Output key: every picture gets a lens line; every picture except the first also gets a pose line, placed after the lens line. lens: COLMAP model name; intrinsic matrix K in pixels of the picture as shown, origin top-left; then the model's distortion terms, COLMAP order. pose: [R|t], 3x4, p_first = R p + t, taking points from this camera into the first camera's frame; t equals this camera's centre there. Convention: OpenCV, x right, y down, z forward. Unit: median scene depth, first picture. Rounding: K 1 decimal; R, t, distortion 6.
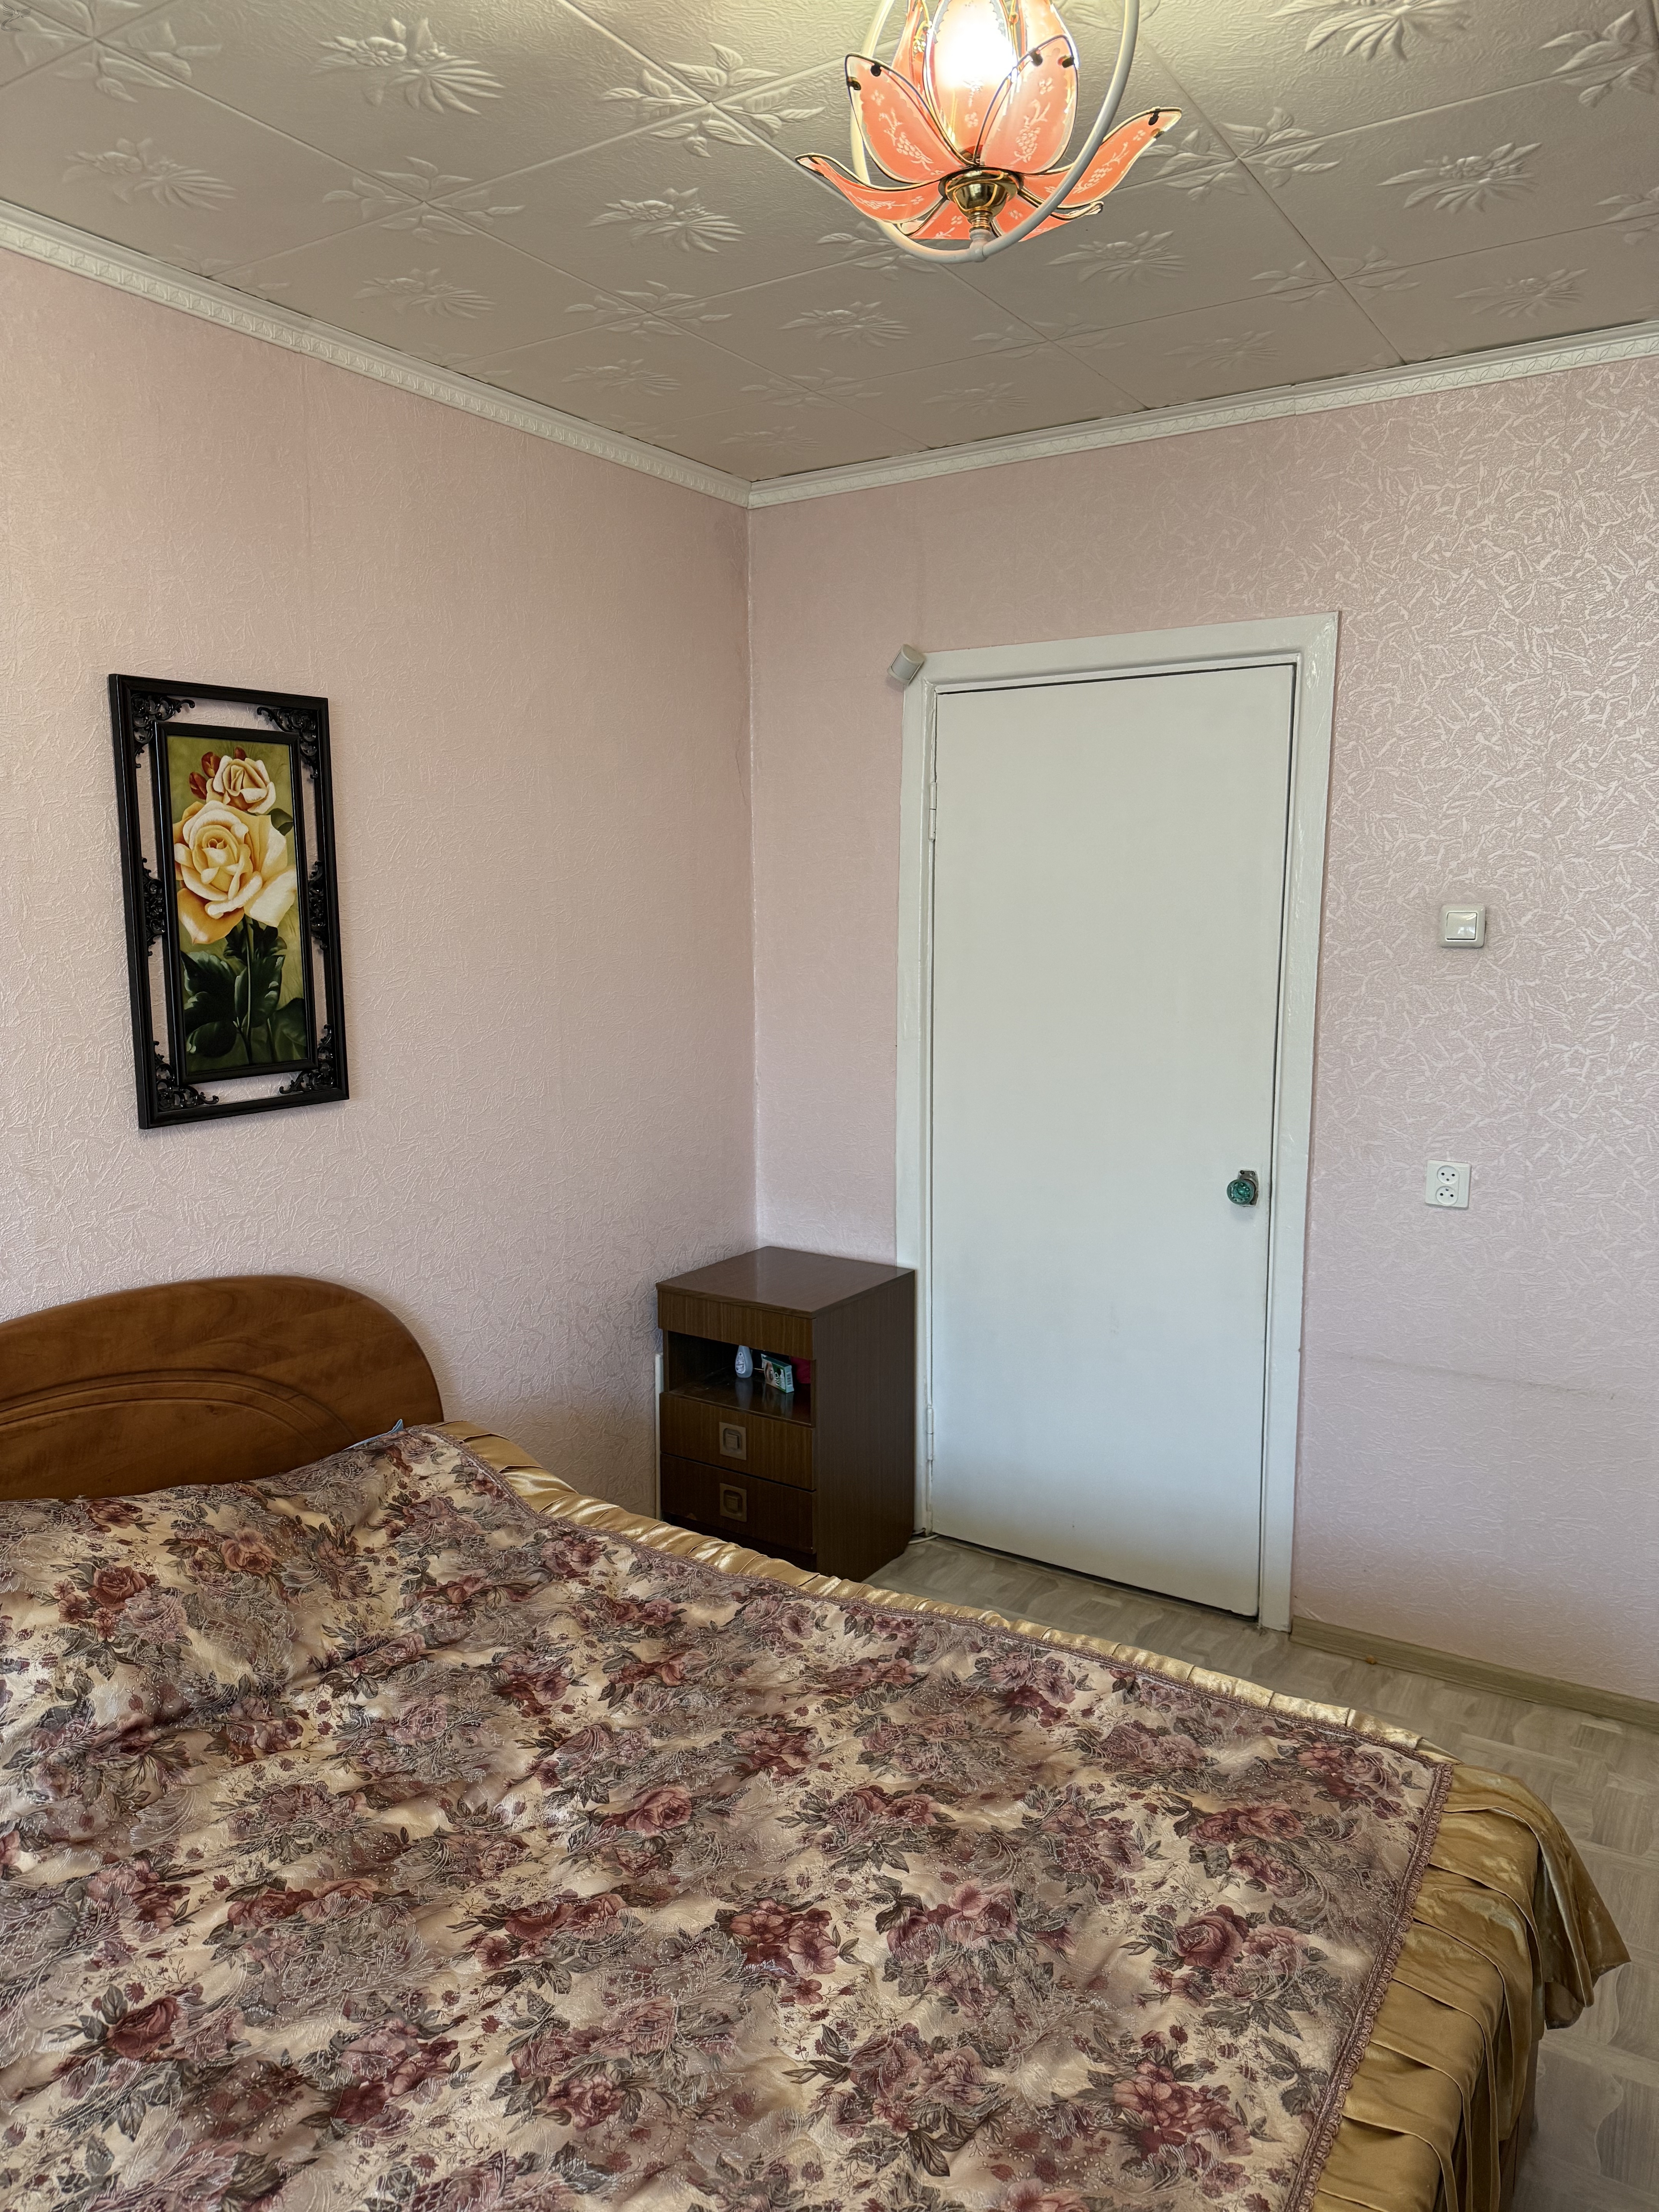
lens RADIAL K [[1559.6, 0, 824.9], [0, 1559.6, 1104.5], [0, 0, 1]] dist [0.027988, -0.028015]
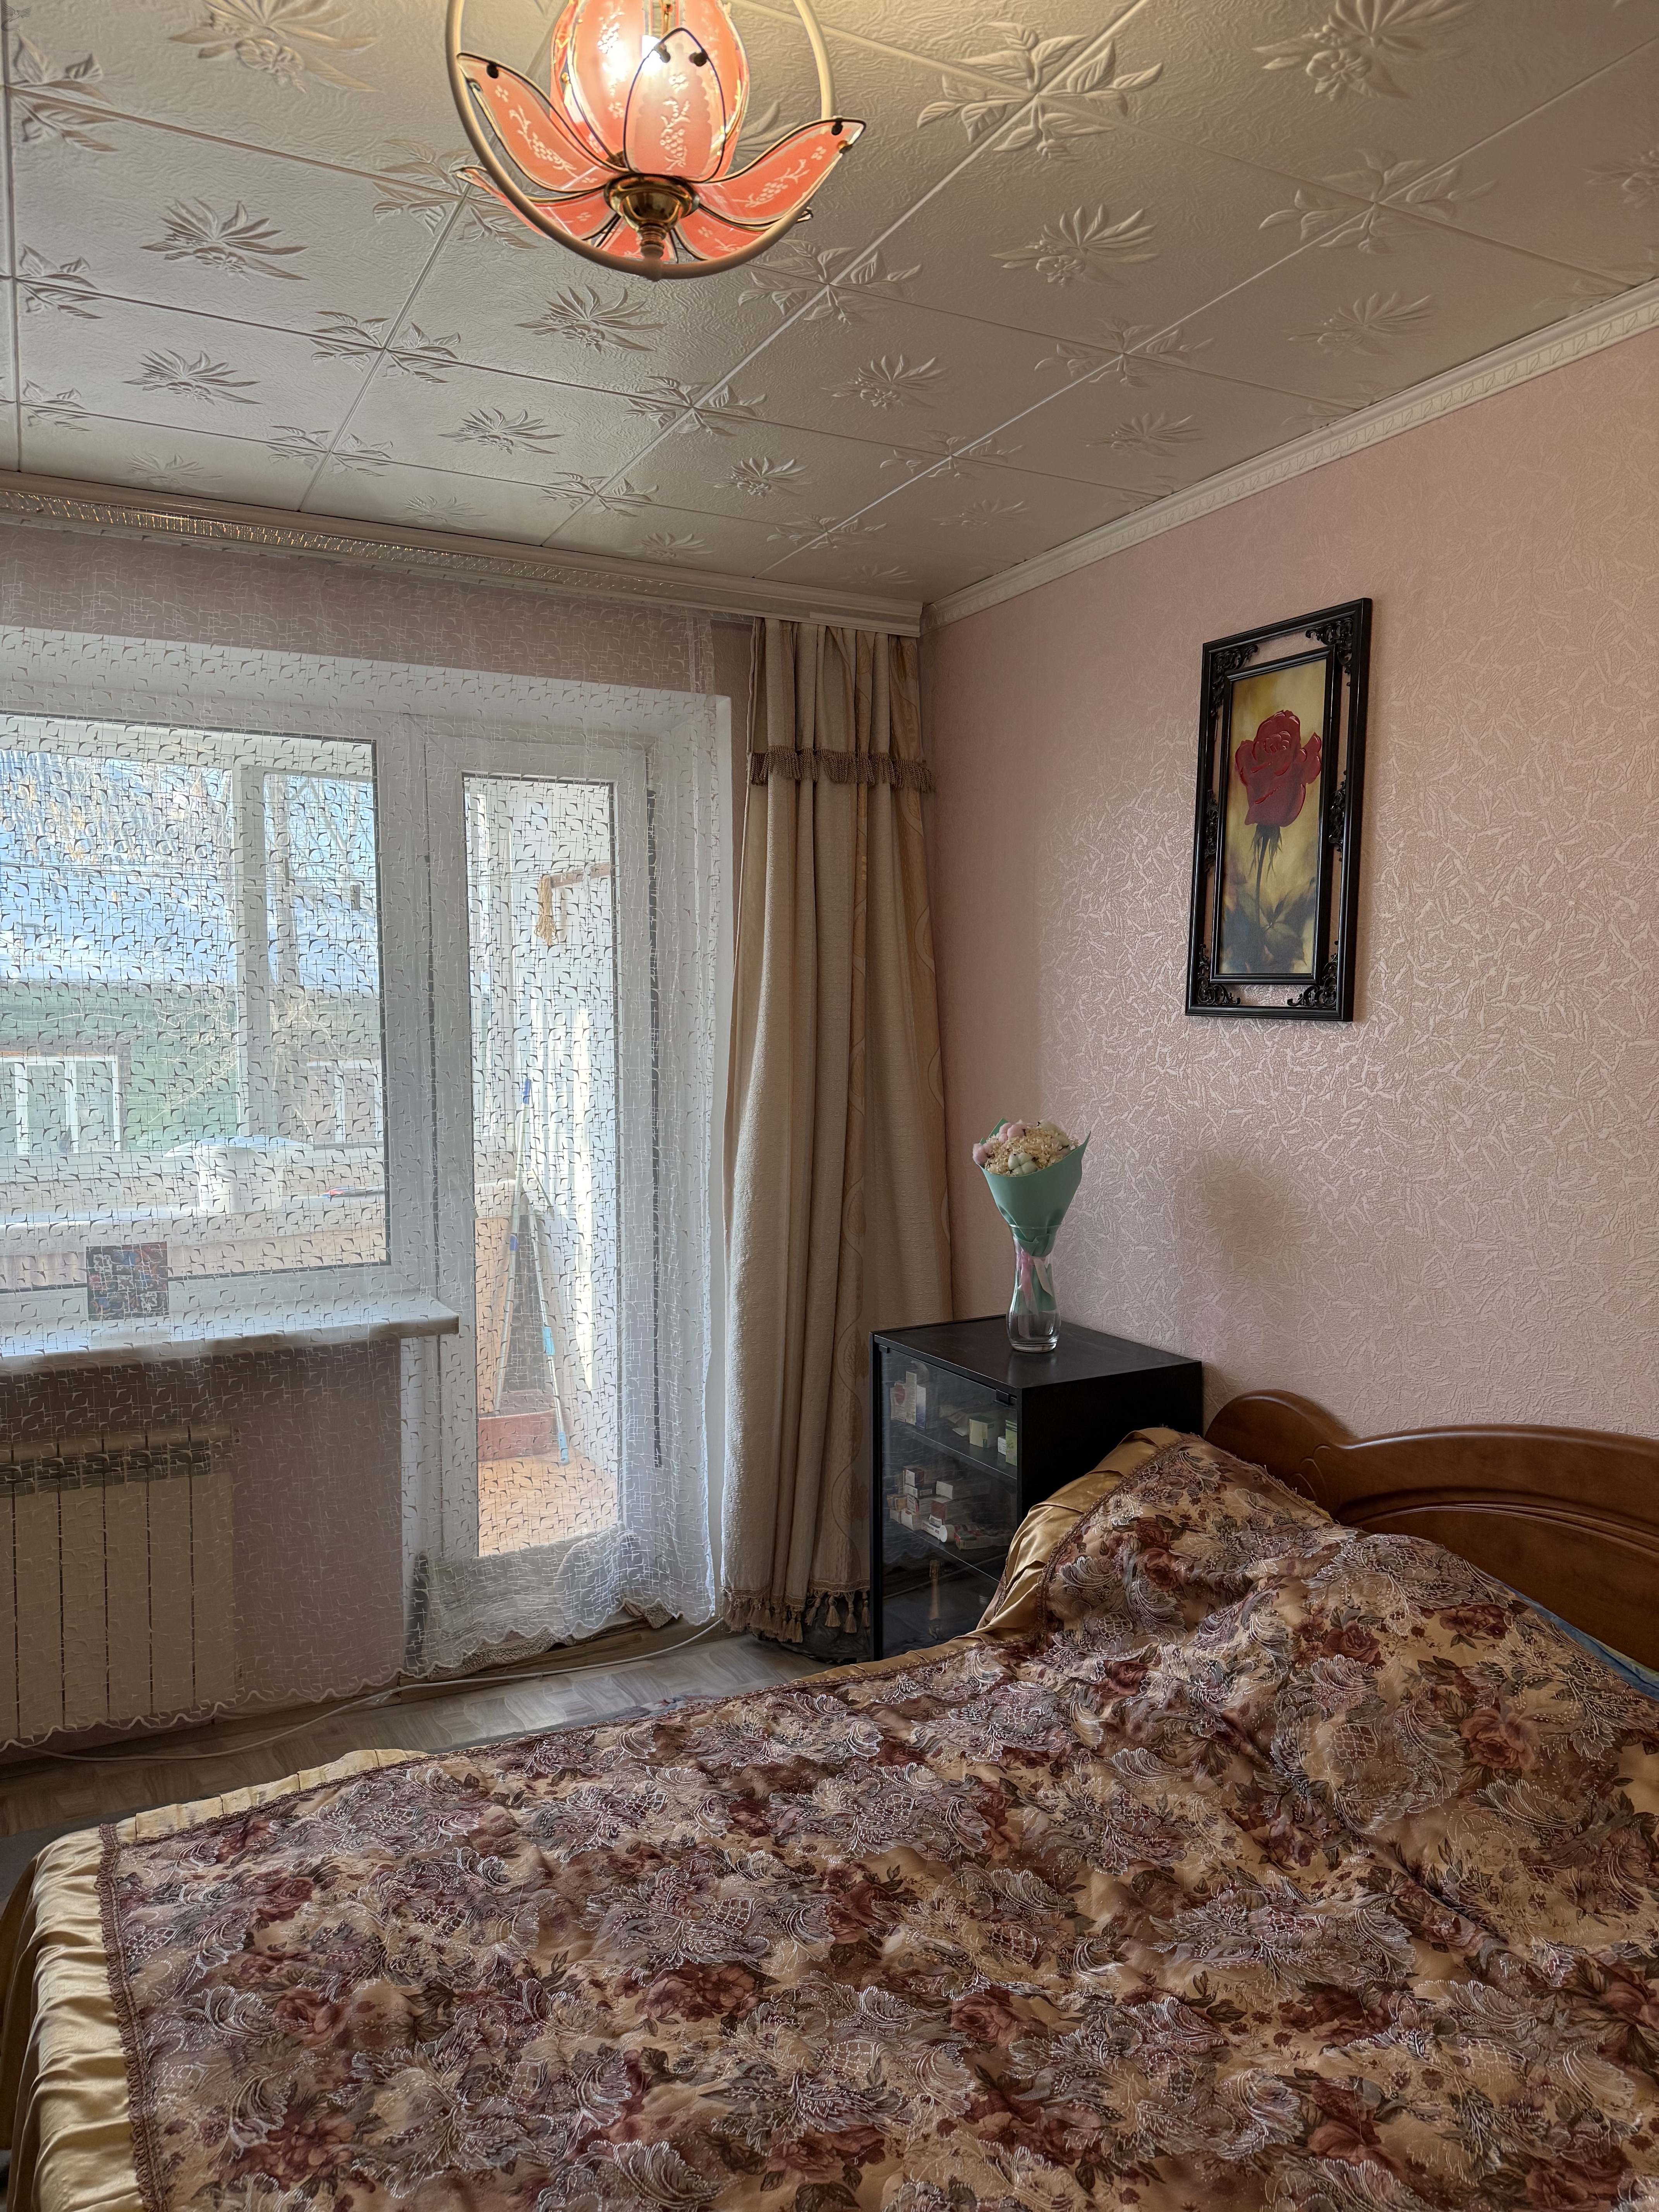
lens RADIAL K [[1559.6, 0, 838.4], [0, 1559.6, 1098.0], [0, 0, 1]] dist [0.027988, -0.028015]
pose [[-0.506012, 0.055475, -0.860740, 0.604718], [-0.119609, 0.983775, 0.133720, -0.151933], [0.854193, 0.170616, -0.491167, 1.147694]]
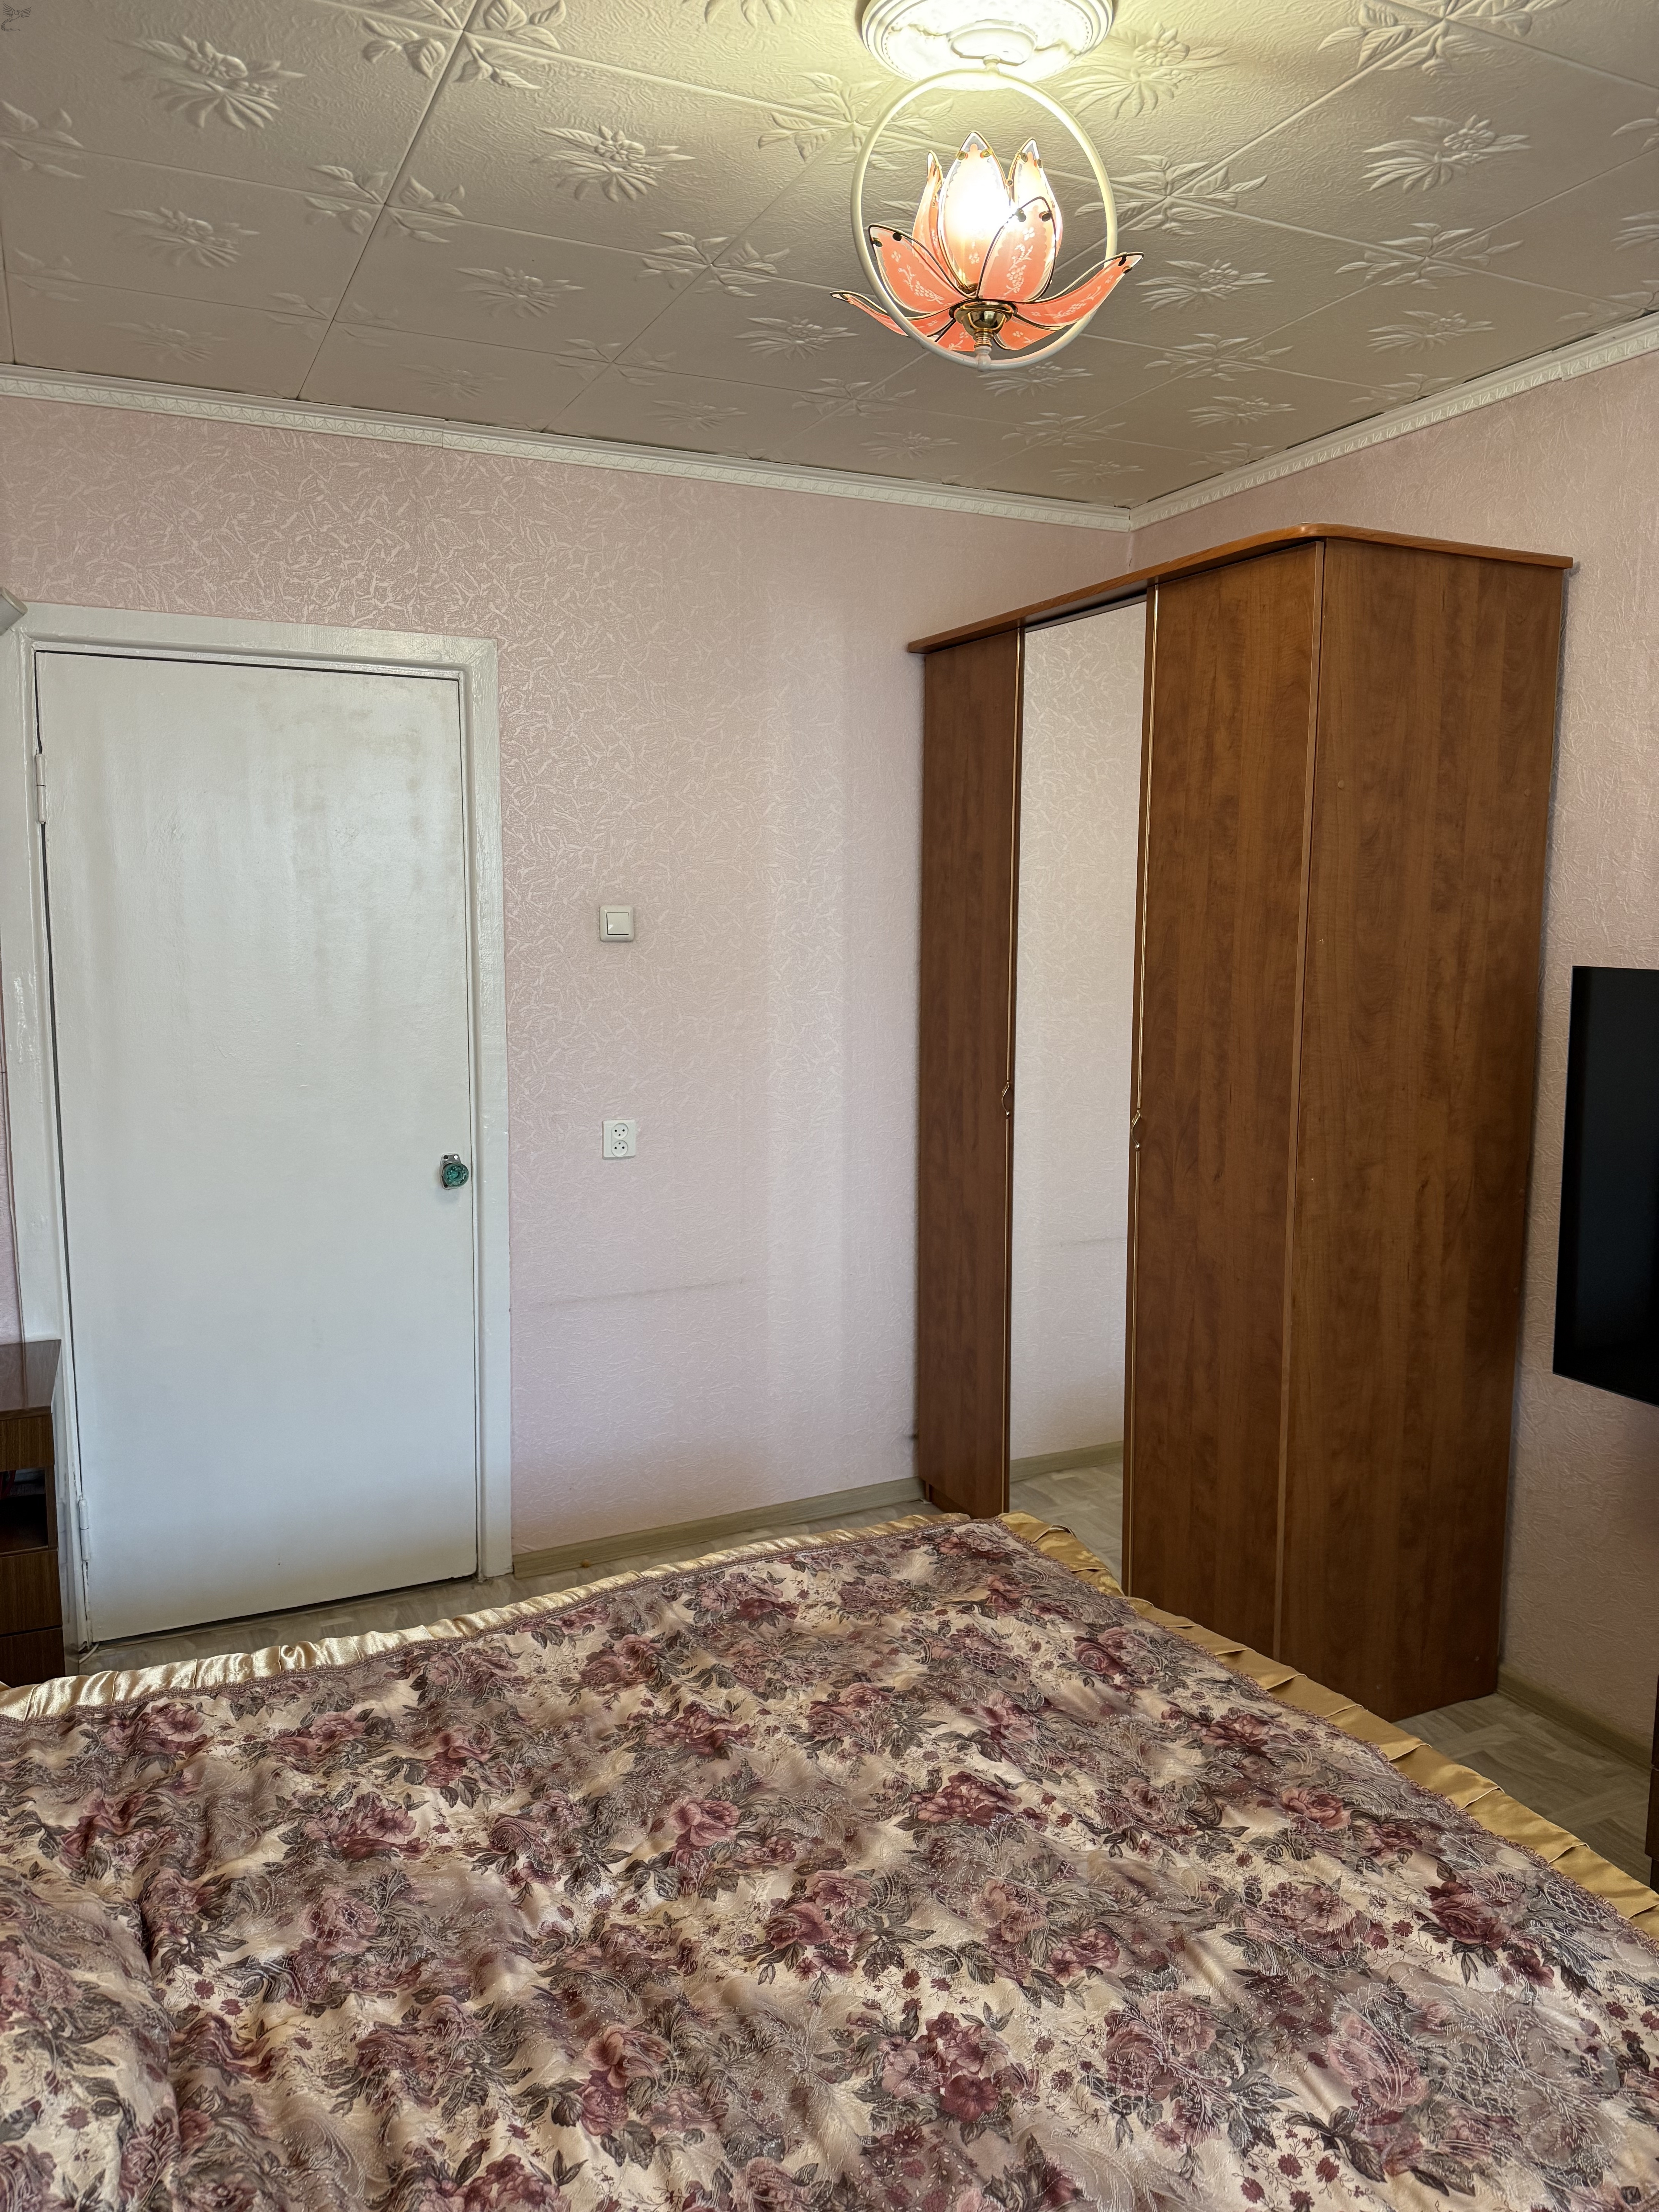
lens RADIAL K [[1559.6, 0, 825.8], [0, 1559.6, 1103.8], [0, 0, 1]] dist [0.027988, -0.028015]
pose [[0.528036, -0.106996, 0.842455, -0.758552], [0.113010, 0.992061, 0.055164, -0.034781], [-0.841669, 0.066077, 0.535936, 0.343709]]
